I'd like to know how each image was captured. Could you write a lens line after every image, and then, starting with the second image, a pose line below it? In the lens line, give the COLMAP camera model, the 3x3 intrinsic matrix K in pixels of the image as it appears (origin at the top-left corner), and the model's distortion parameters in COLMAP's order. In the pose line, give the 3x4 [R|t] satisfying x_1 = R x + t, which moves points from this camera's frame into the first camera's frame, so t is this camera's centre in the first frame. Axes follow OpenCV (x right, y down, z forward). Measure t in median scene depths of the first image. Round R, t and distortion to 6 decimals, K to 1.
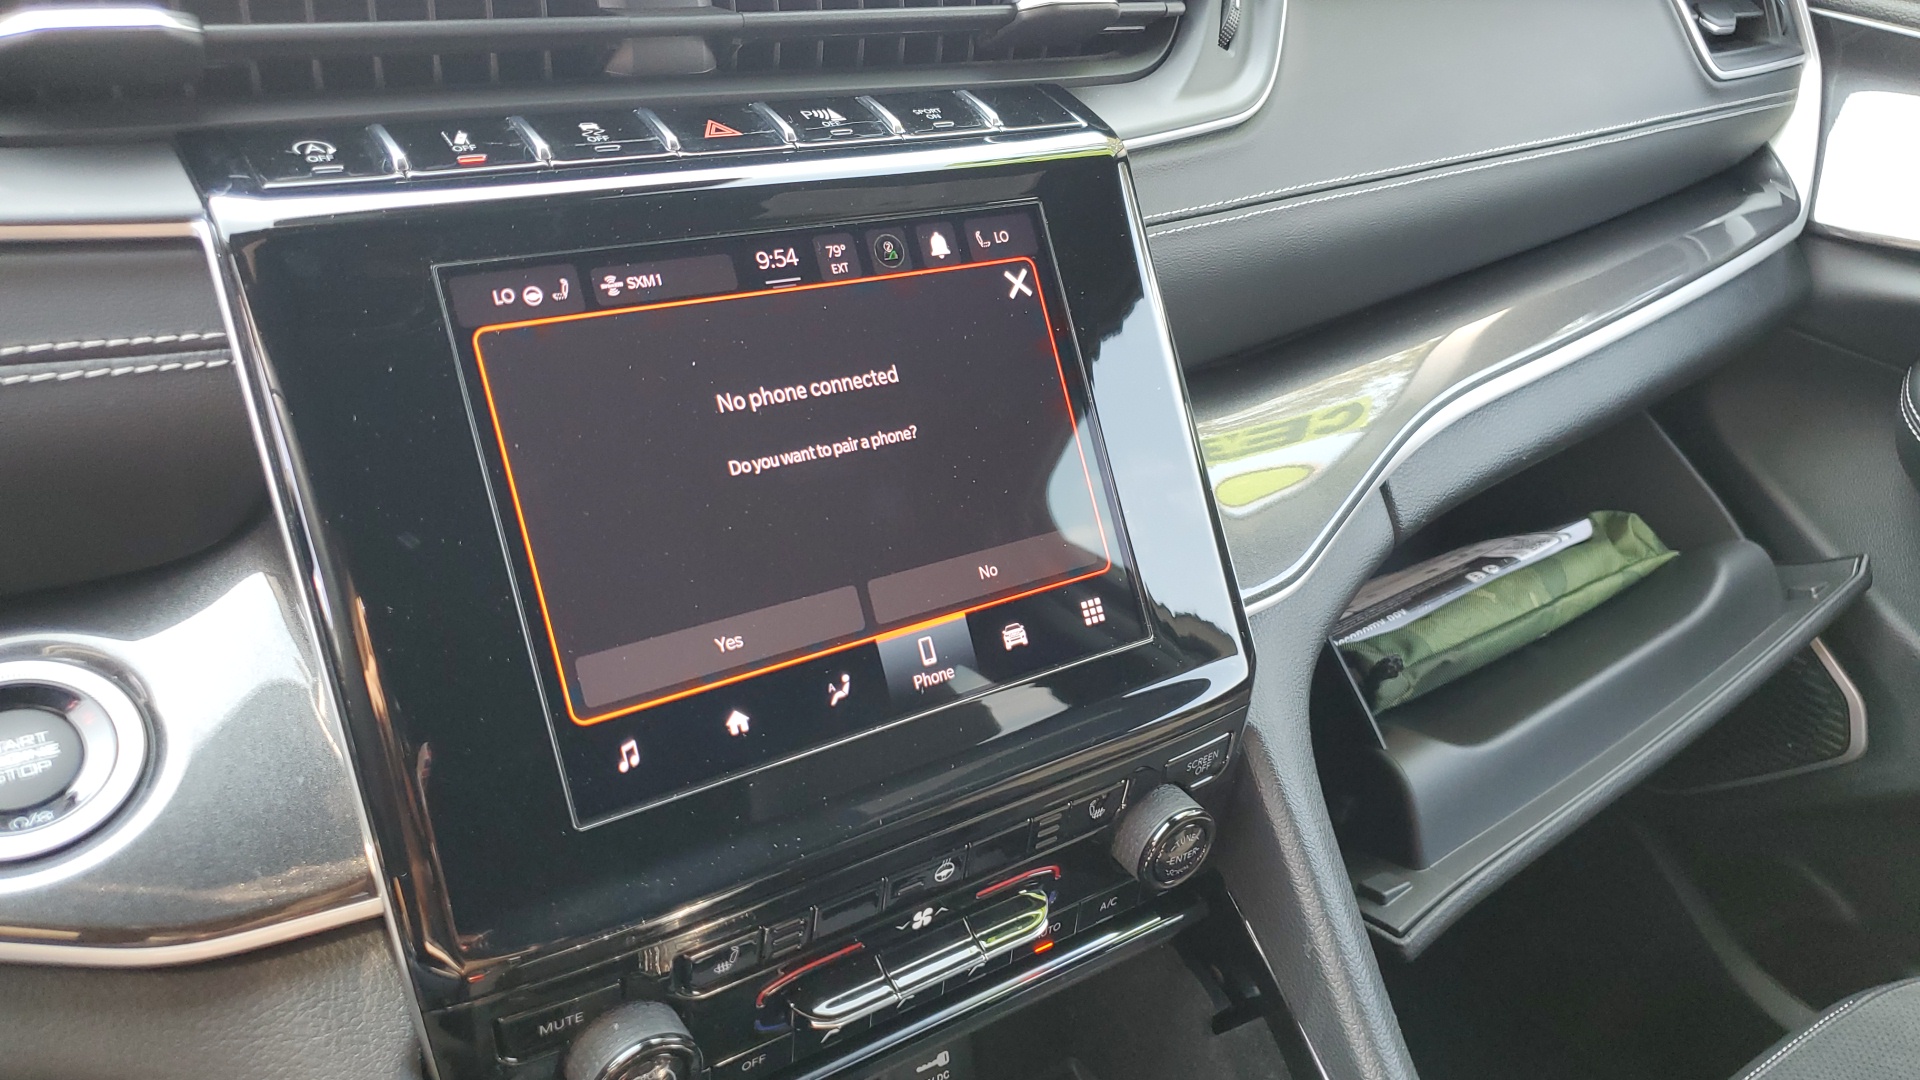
lens RADIAL K [[1543.8, 0, 963.3], [0, 1543.8, 541.7], [0, 0, 1]] dist [0.011618, 0.012947]
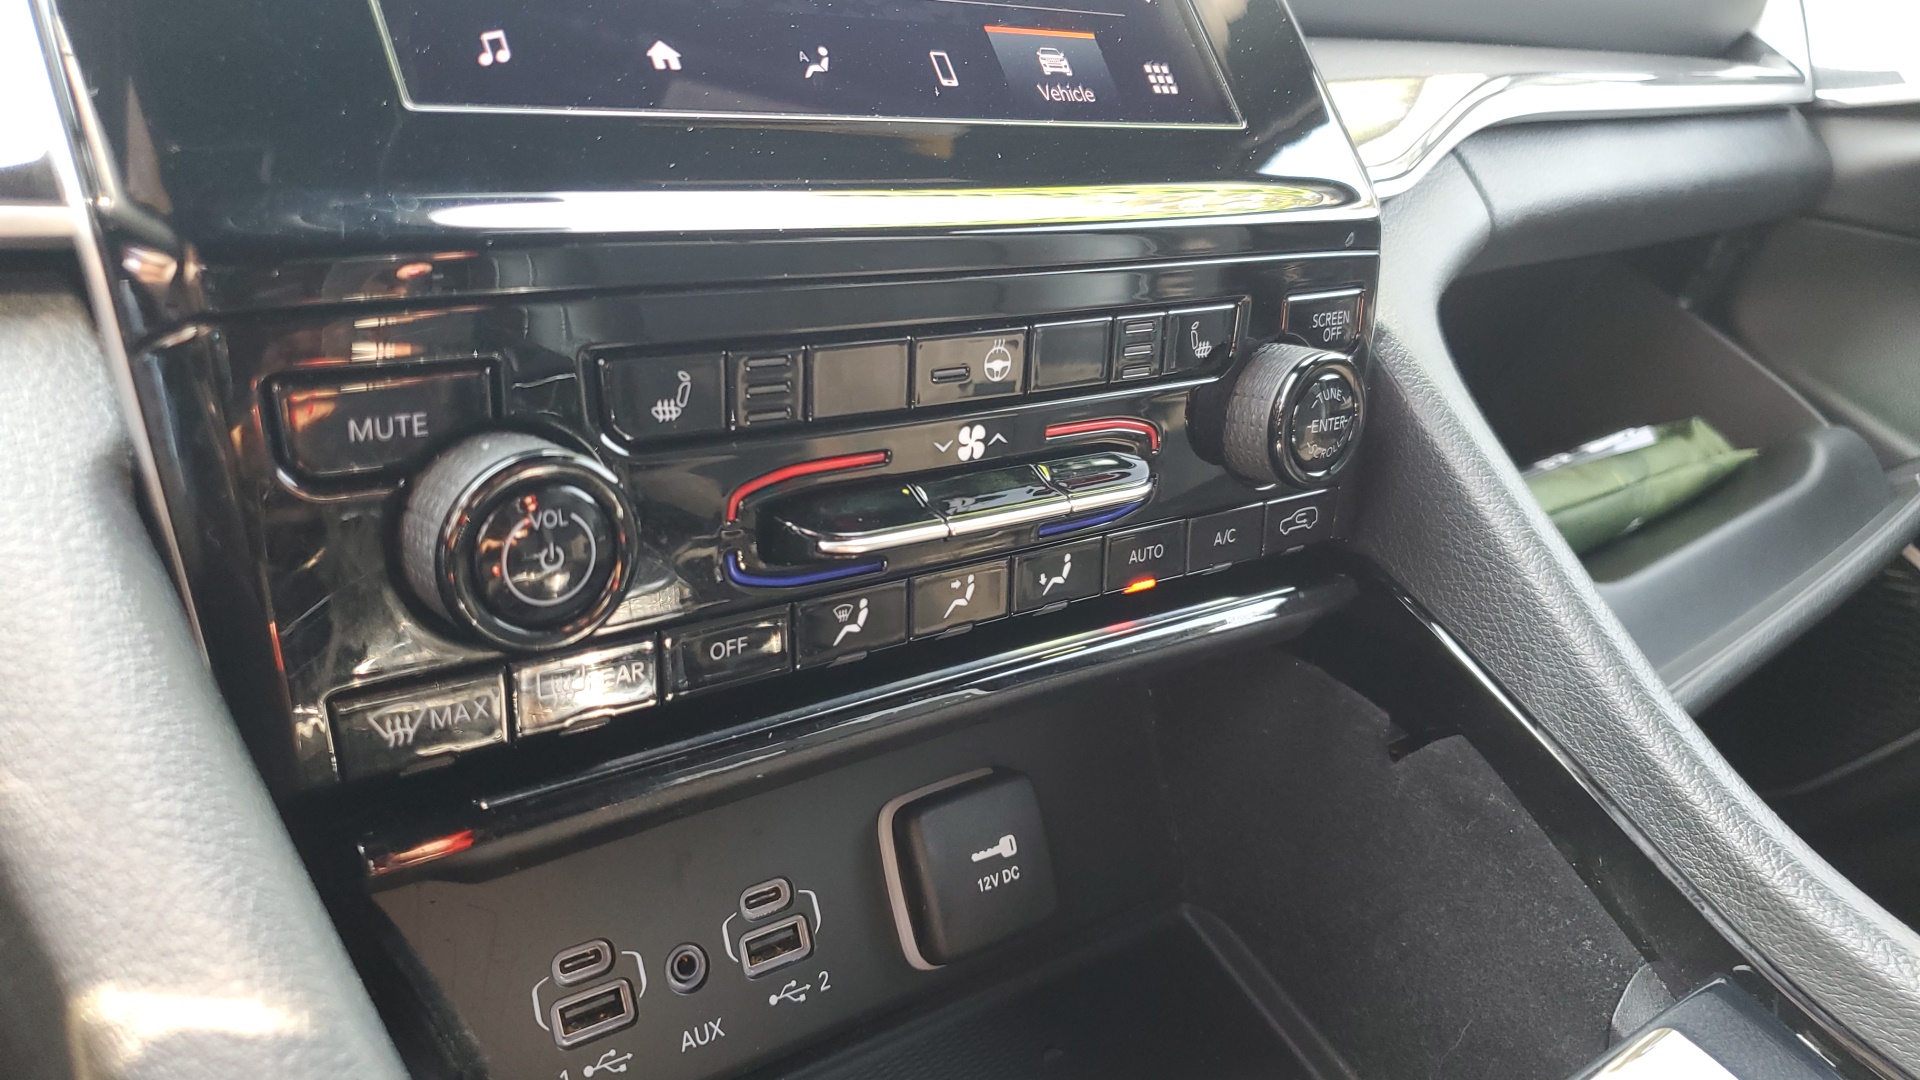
lens RADIAL K [[1569.8, 0, 971.2], [0, 1569.8, 516.9], [0, 0, 1]] dist [0.005460, 0.011607]
pose [[0.994005, -0.090578, 0.061239, -0.065362], [0.102306, 0.968118, -0.228653, 0.398236], [-0.038576, 0.233547, 0.971580, 0.340174]]
